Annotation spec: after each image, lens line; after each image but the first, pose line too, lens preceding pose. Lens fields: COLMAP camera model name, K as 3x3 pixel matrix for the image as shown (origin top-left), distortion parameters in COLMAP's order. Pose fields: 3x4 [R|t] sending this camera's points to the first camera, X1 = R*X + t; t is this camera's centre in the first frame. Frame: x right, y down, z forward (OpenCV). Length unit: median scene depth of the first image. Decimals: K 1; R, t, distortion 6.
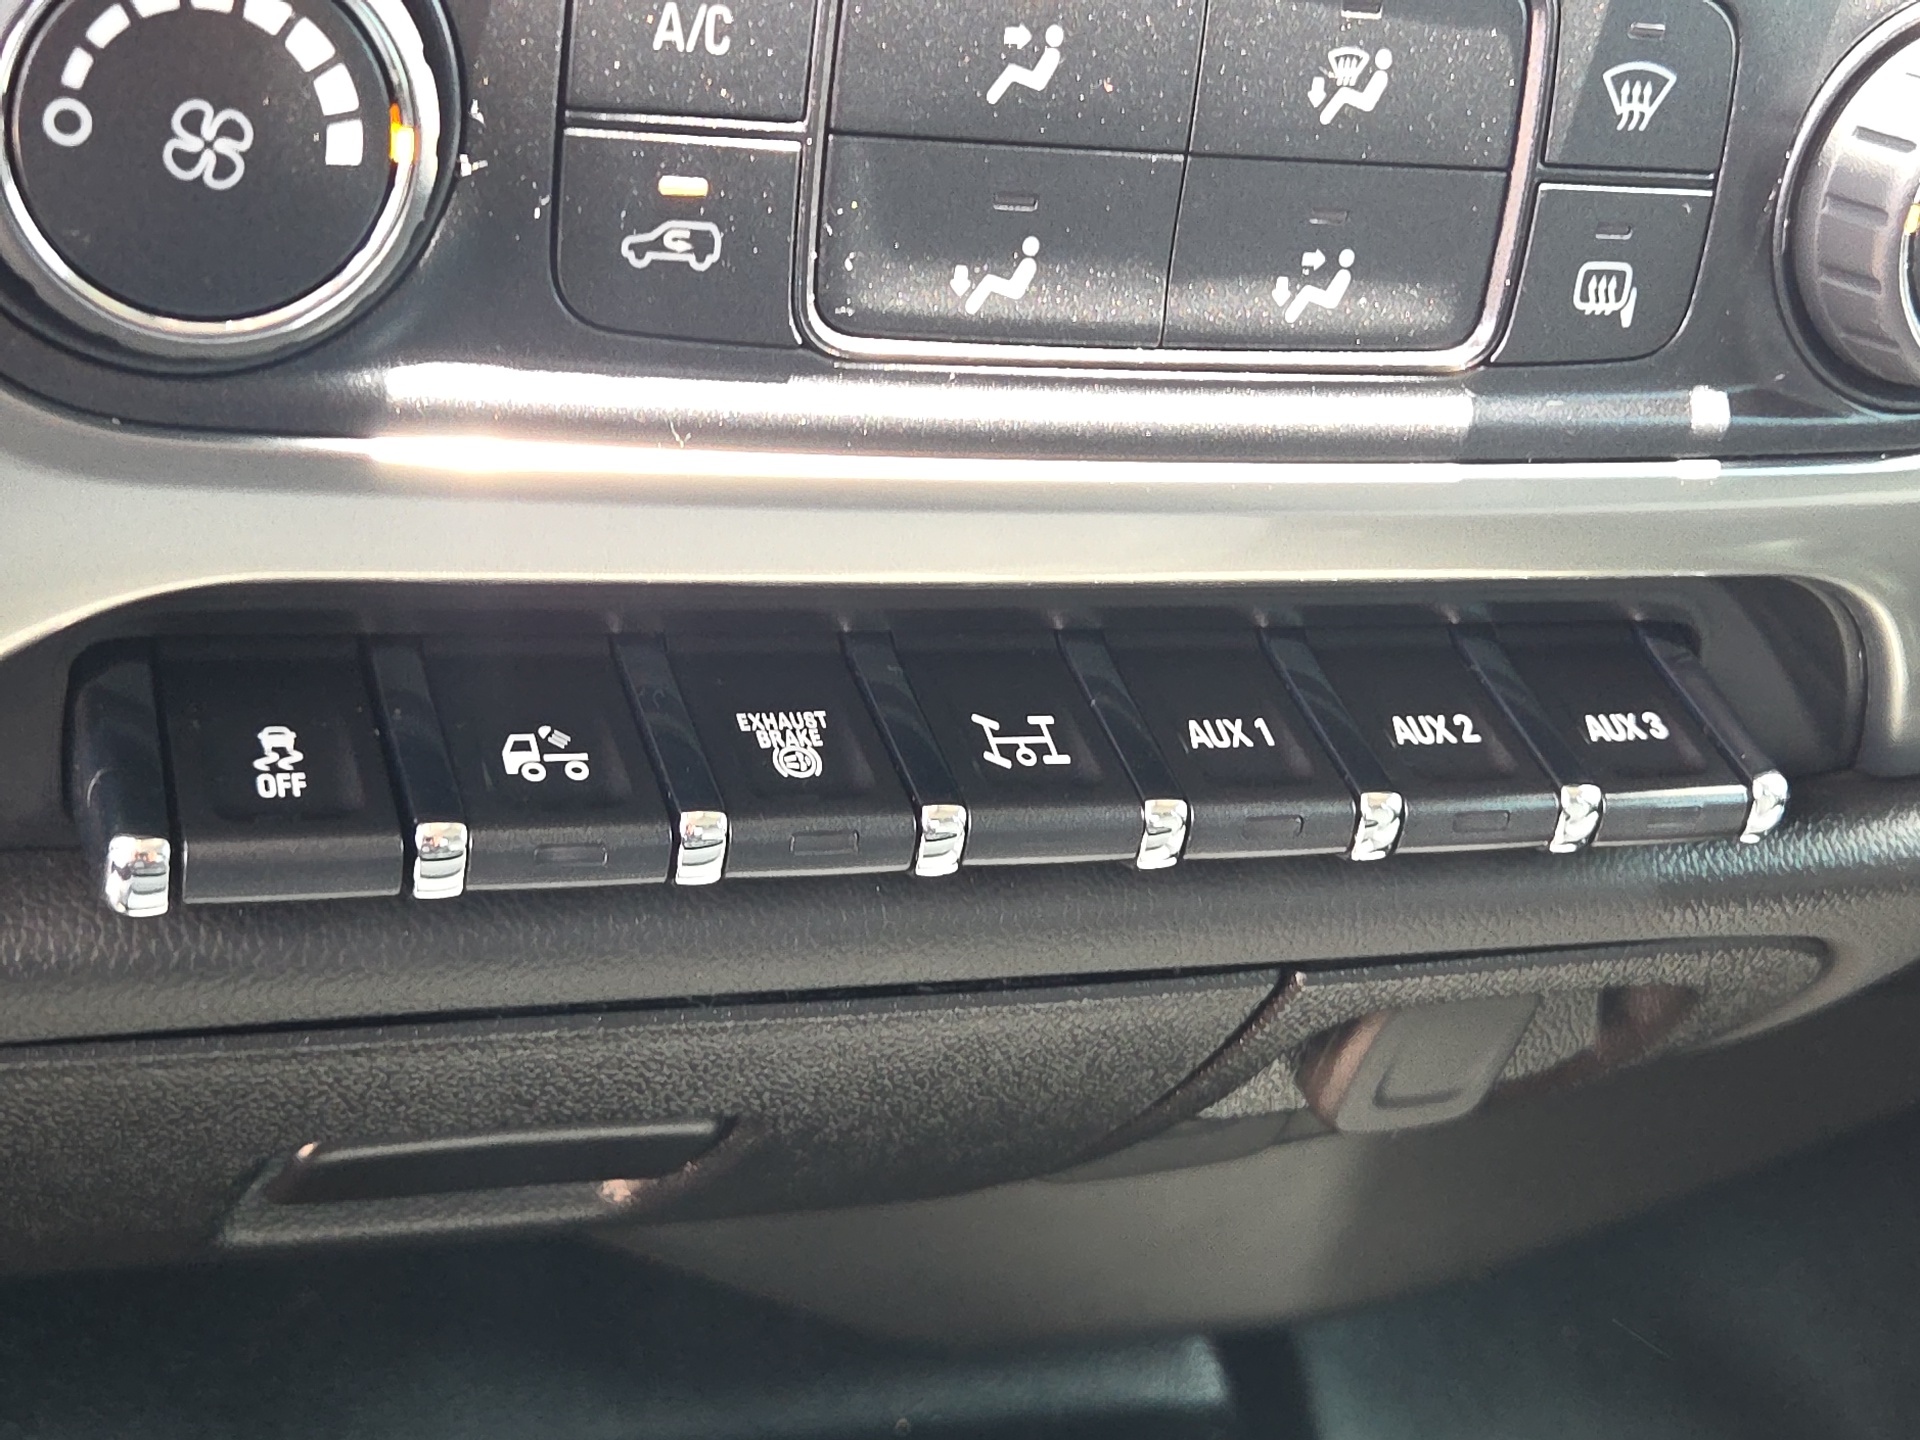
lens RADIAL K [[2865.2, 0, 976.8], [0, 2865.2, 708.0], [0, 0, 1]] dist [0.065556, 0.000000]
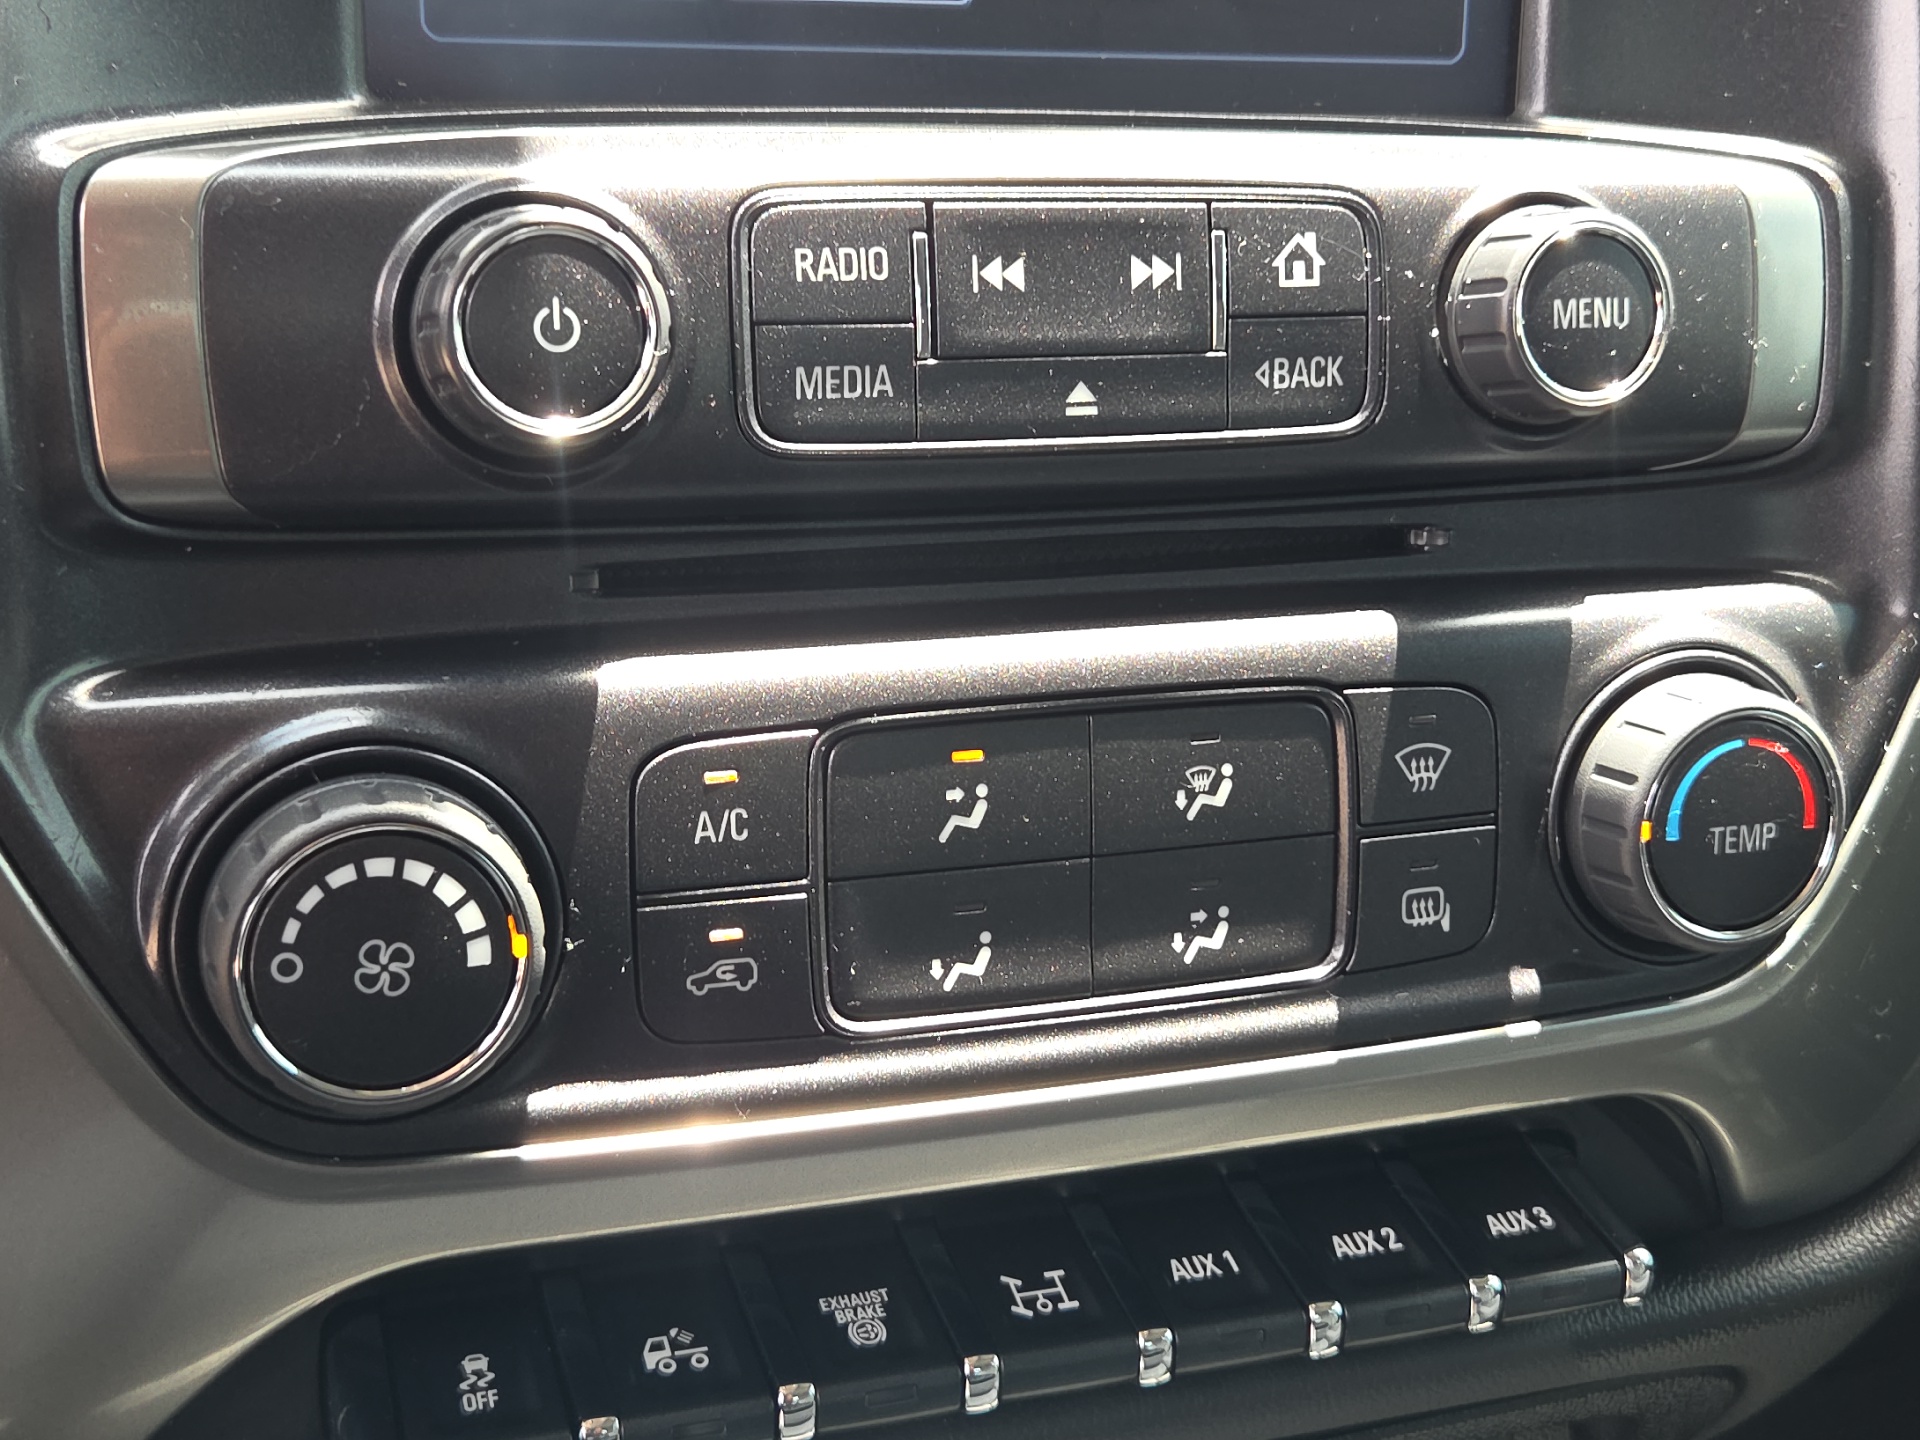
lens RADIAL K [[2451.1, 0, 961.1], [0, 2451.1, 718.5], [0, 0, 1]] dist [0.051639, 0.000000]
pose [[0.991071, -0.122546, -0.052543, 0.076480], [0.111401, 0.977570, -0.178733, -0.051988], [0.073268, 0.171284, 0.982494, -0.158213]]
